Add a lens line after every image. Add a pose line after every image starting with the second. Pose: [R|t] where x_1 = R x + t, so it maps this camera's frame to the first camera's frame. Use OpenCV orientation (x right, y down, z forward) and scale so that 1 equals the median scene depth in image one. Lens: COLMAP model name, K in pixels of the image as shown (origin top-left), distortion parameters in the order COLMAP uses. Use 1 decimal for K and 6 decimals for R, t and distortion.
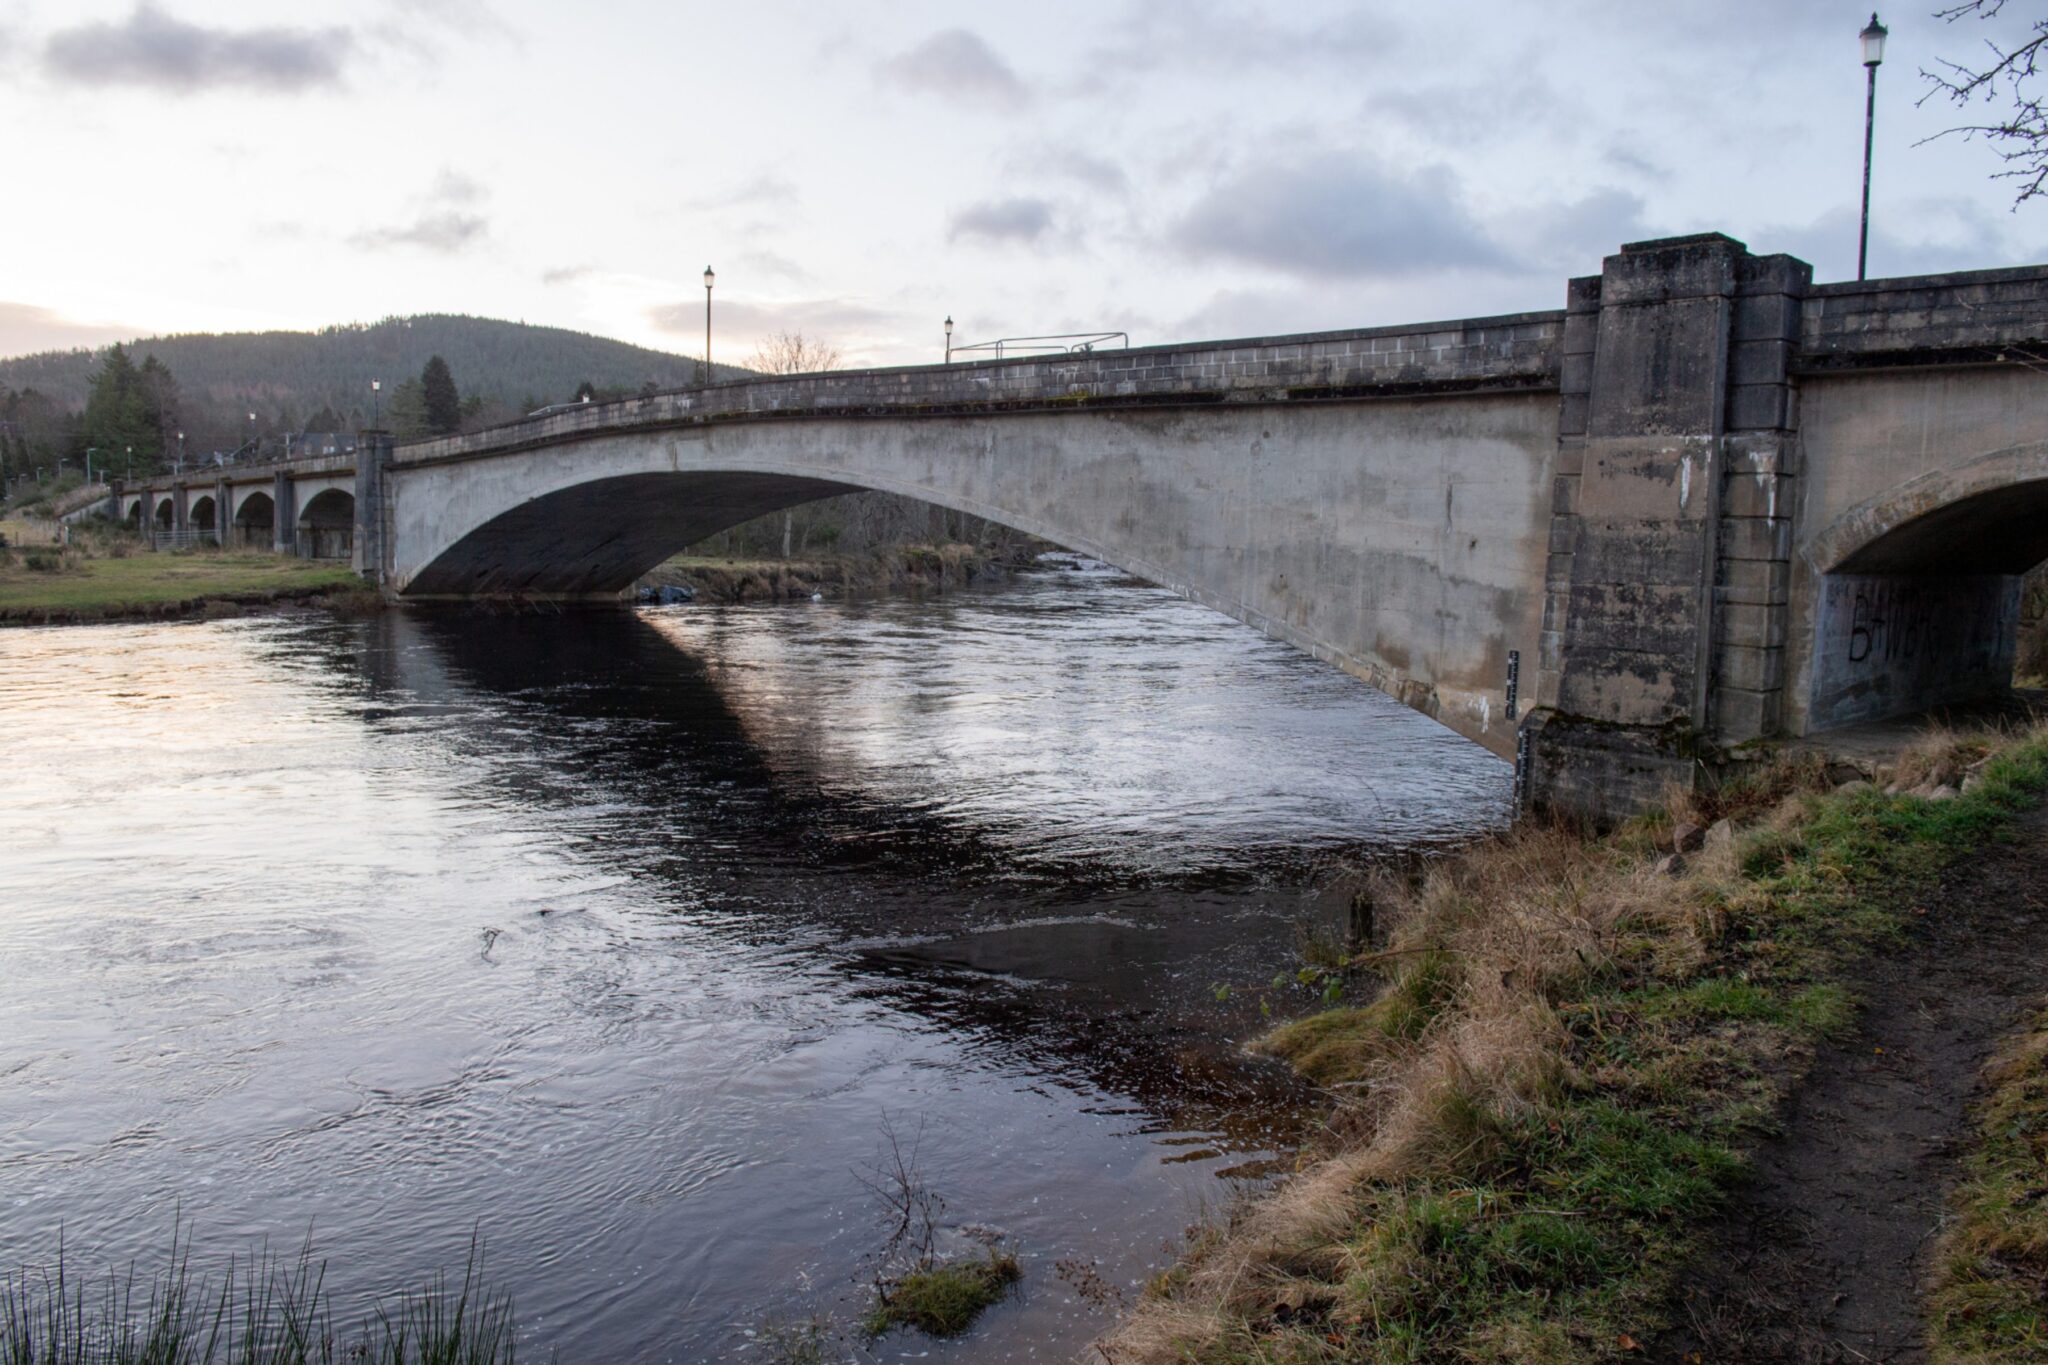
lens RADIAL K [[1363.9, 0, 1021.8], [0, 1363.9, 653.2], [0, 0, 1]] dist [-0.064790, -0.001098]
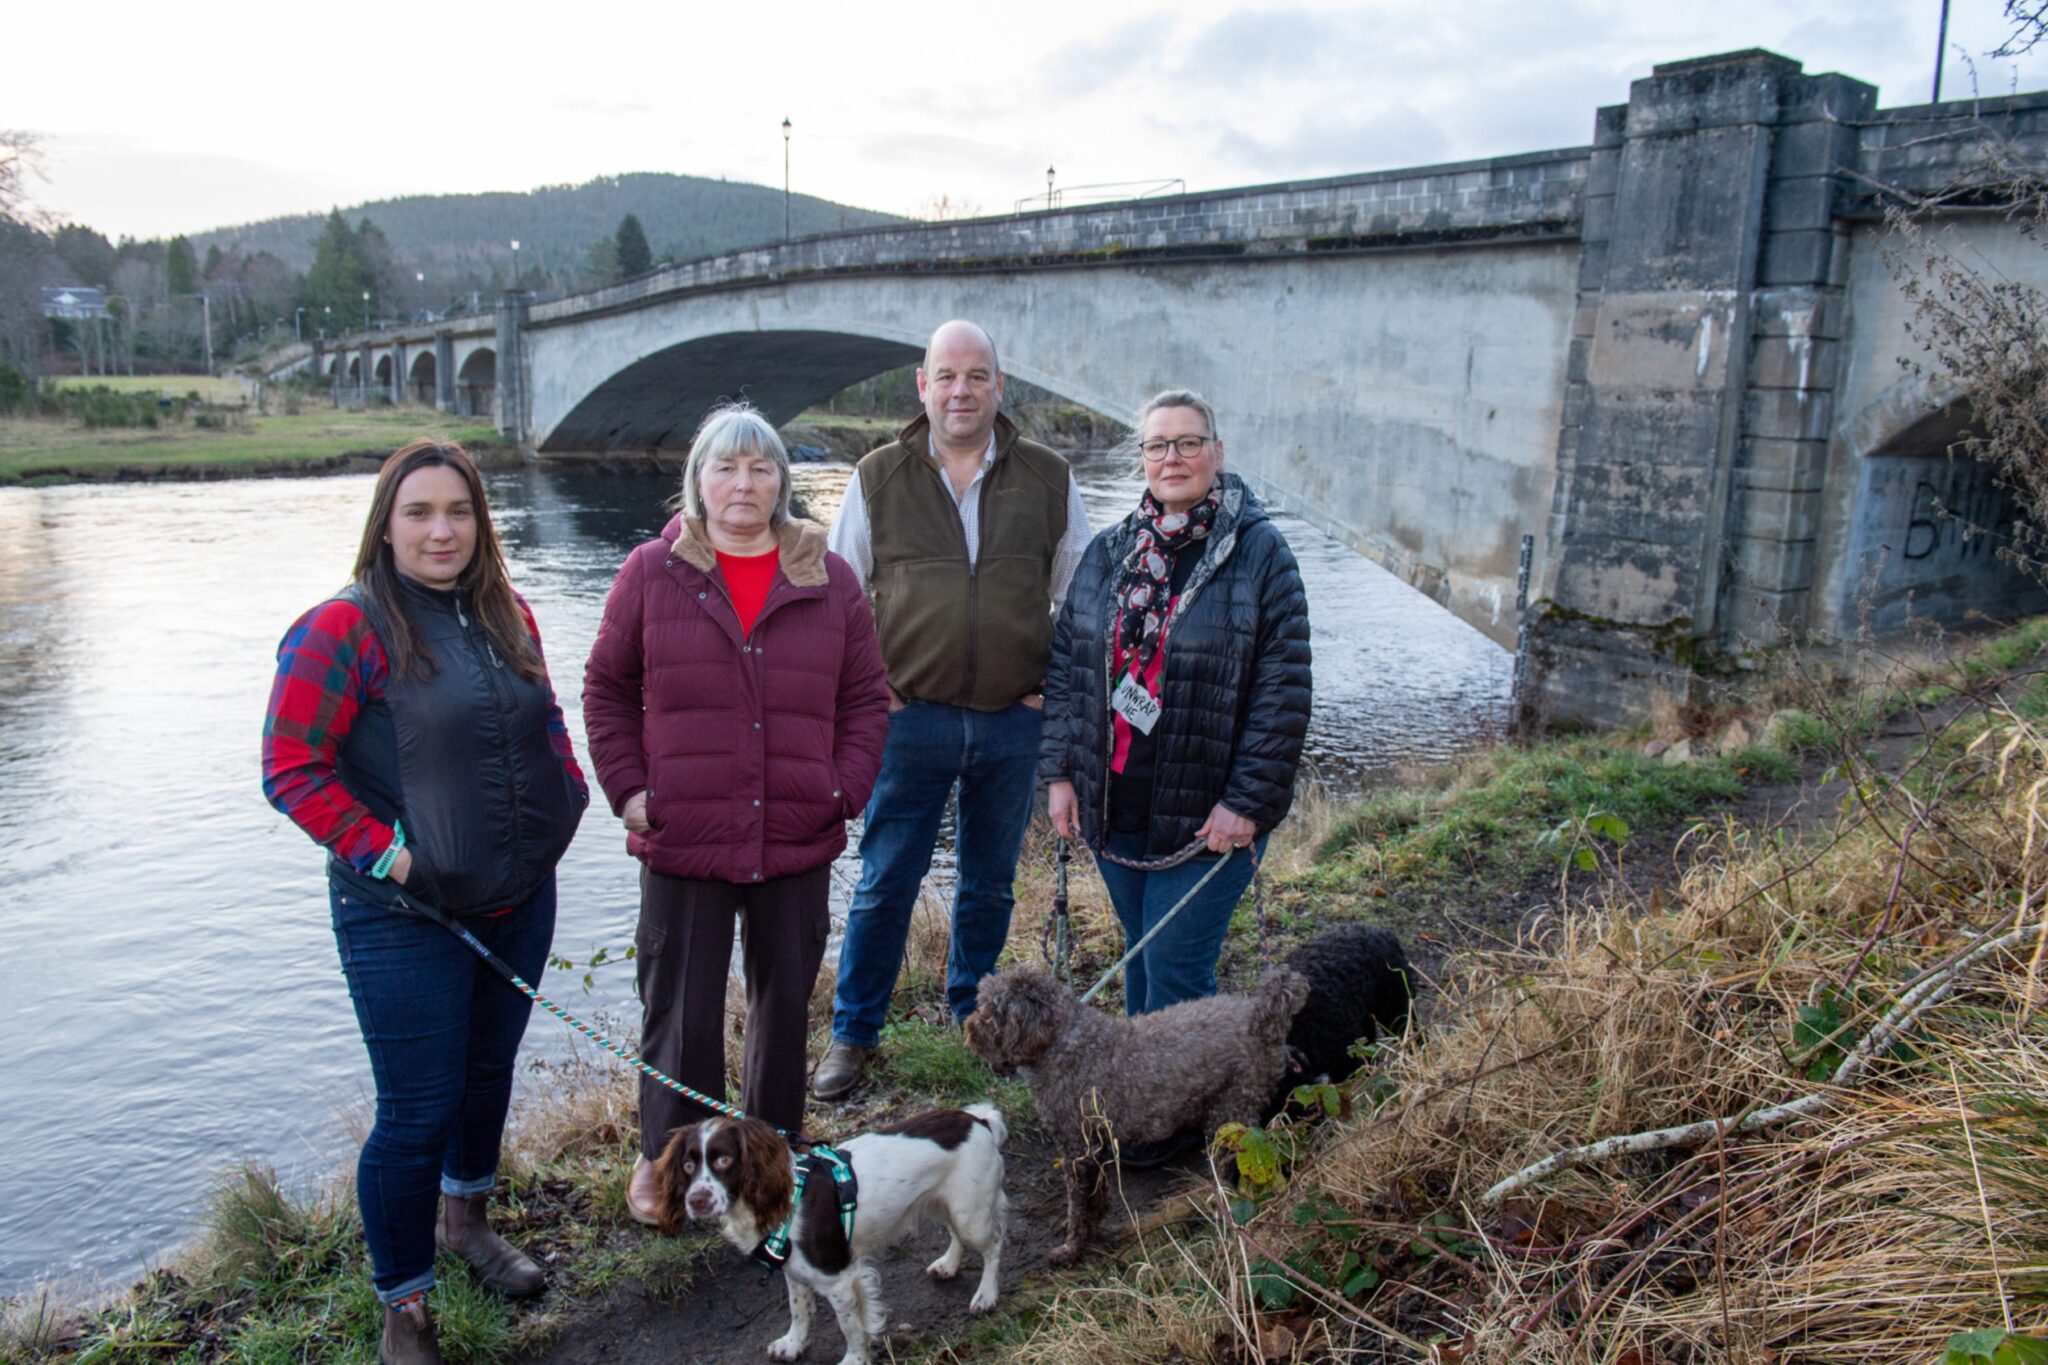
lens RADIAL K [[1363.9, 0, 1021.8], [0, 1363.9, 653.2], [0, 0, 1]] dist [-0.064790, -0.001098]
pose [[0.990122, 0.030512, -0.136850, 0.162439], [-0.016373, 0.994518, 0.103277, -0.011328], [0.139251, -0.100016, 0.985193, 0.064887]]
